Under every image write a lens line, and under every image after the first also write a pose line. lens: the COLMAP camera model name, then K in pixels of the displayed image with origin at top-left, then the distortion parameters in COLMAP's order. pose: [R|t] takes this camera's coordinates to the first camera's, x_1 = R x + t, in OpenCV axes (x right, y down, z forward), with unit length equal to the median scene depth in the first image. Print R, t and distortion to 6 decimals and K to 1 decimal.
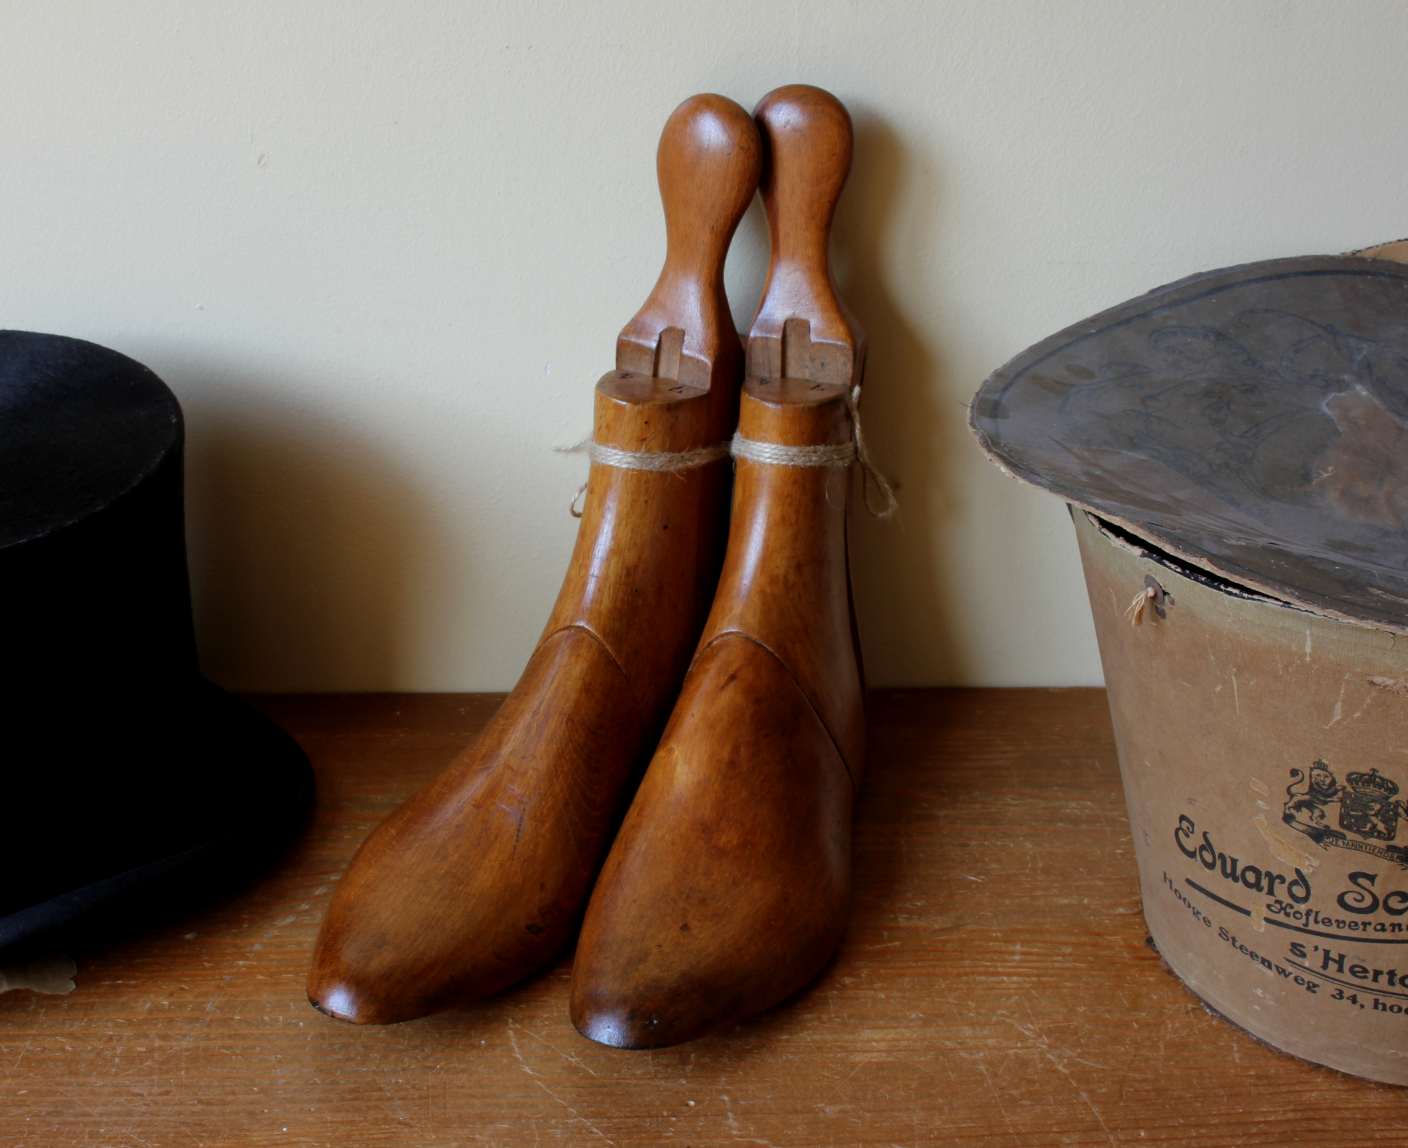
lens RADIAL K [[1295.1, 0, 708.5], [0, 1295.1, 562.3], [0, 0, 1]] dist [-0.016666, 0.000000]
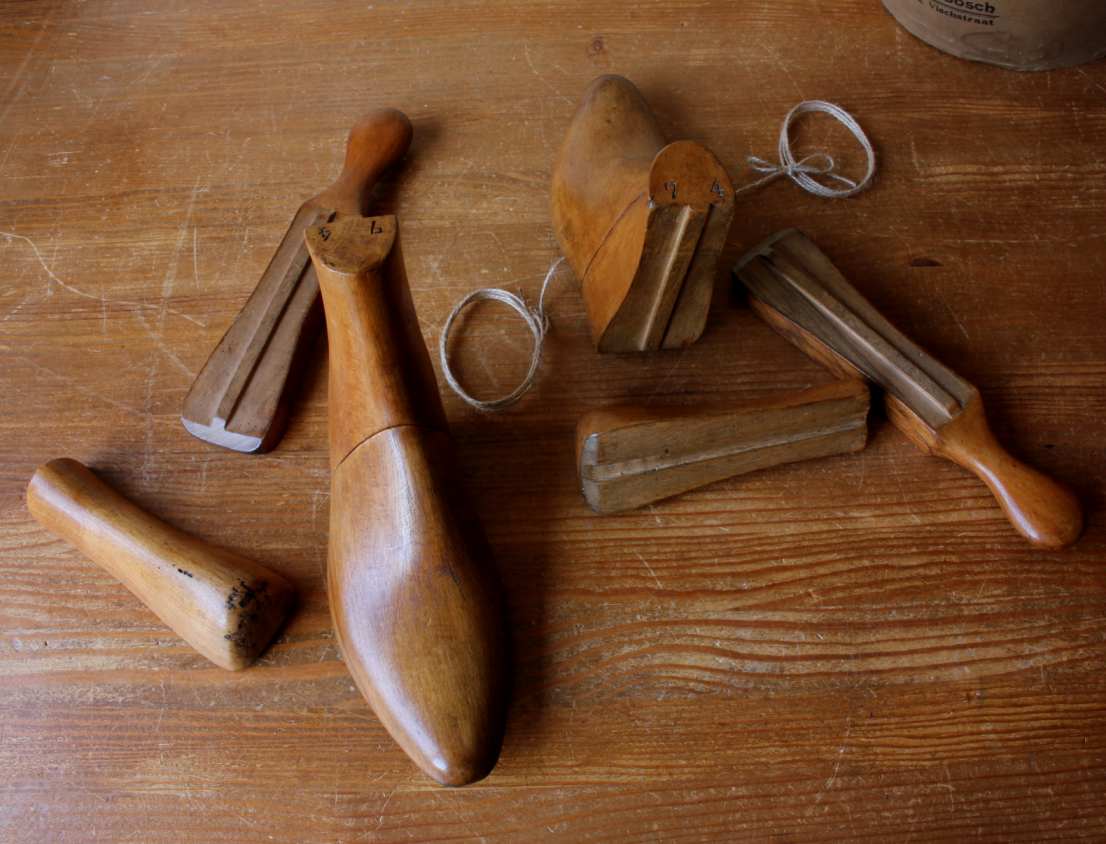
lens RADIAL K [[1314.4, 0, 553.8], [0, 1314.4, 422.9], [0, 0, 1]] dist [-0.201000, 0.000000]
pose [[0.970094, -0.119210, 0.211440, -0.519956], [-0.000895, 0.869328, 0.494235, -0.080874], [-0.242728, -0.479644, 0.843223, -0.747270]]
